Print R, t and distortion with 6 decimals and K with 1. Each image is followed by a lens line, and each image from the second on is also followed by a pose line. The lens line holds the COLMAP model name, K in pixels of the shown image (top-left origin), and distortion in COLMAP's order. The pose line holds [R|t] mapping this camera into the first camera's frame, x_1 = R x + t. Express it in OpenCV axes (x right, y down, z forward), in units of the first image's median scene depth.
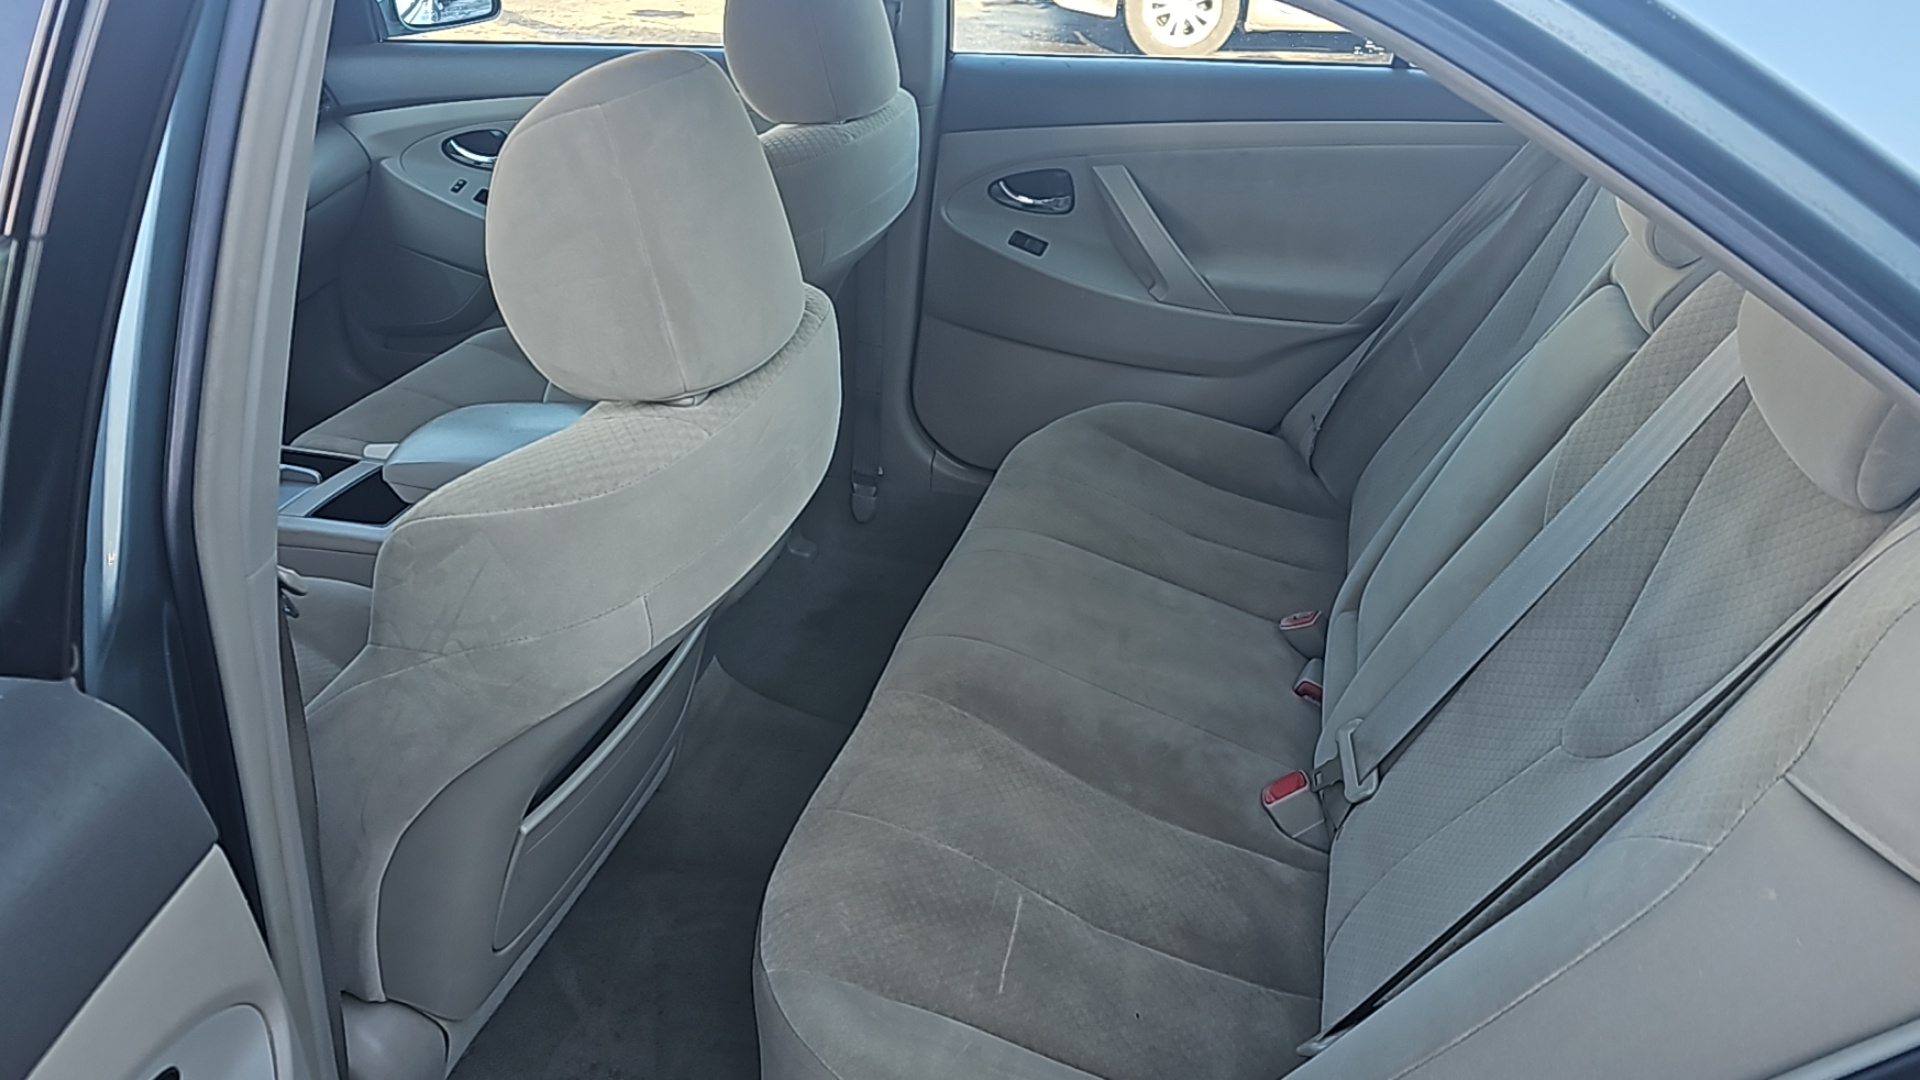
lens RADIAL K [[1356.7, 0, 958.3], [0, 1356.7, 493.4], [0, 0, 1]] dist [0.076163, -0.084982]
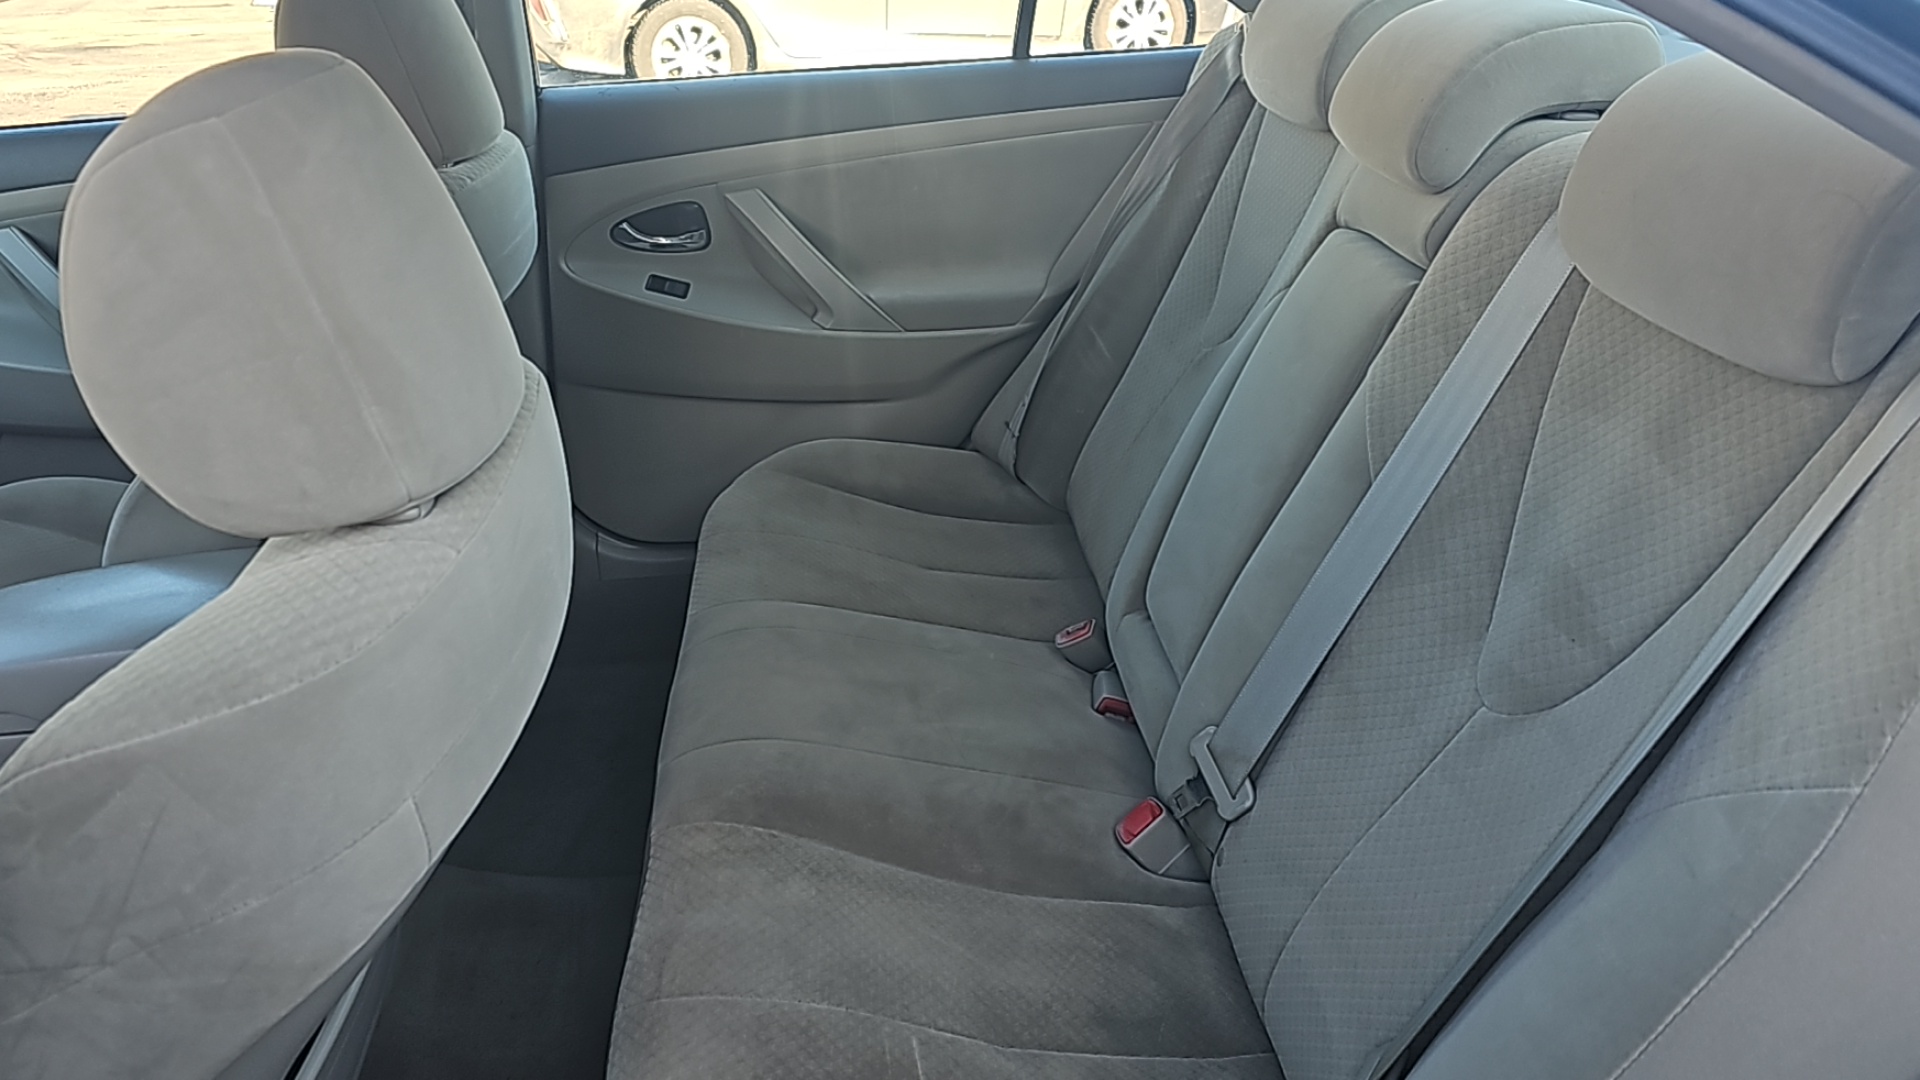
lens RADIAL K [[1377.0, 0, 962.1], [0, 1377.0, 474.3], [0, 0, 1]] dist [0.074341, -0.060761]
pose [[0.939756, -0.178503, 0.291540, -0.102419], [0.192745, 0.981032, -0.020633, -0.012537], [-0.282327, 0.075583, 0.956336, 0.158499]]
